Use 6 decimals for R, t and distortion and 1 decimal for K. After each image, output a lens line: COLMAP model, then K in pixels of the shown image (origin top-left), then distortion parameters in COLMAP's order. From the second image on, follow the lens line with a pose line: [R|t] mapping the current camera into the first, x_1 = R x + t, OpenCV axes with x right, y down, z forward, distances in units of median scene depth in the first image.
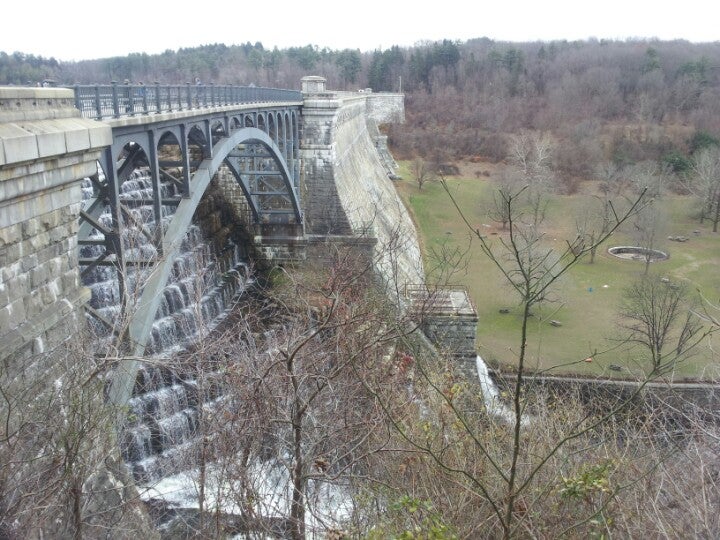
lens RADIAL K [[544.1, 0, 360.0], [0, 544.1, 270.0], [0, 0, 1]] dist [0.005509, -0.002085]
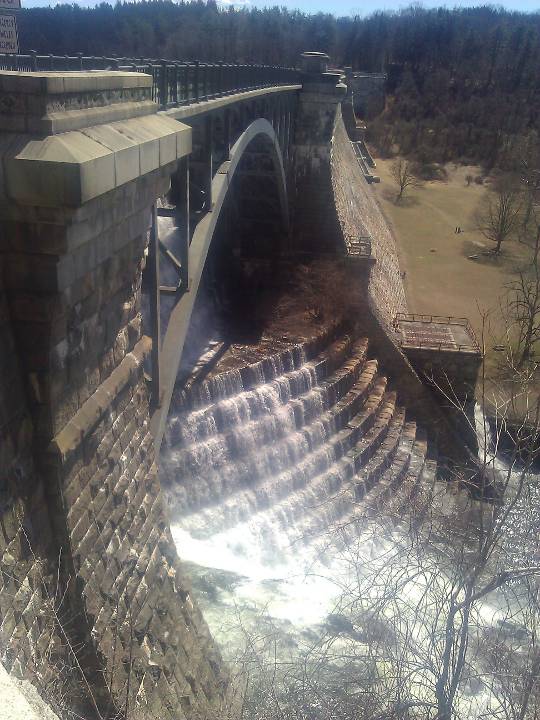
lens RADIAL K [[610.6, 0, 270.0], [0, 610.6, 360.0], [0, 0, 1]] dist [-0.005884, -0.006886]
pose [[0.998163, 0.059930, -0.008866, -0.109237], [-0.058136, 0.988716, 0.138058, -0.023550], [0.017040, -0.137289, 0.990384, 0.042991]]
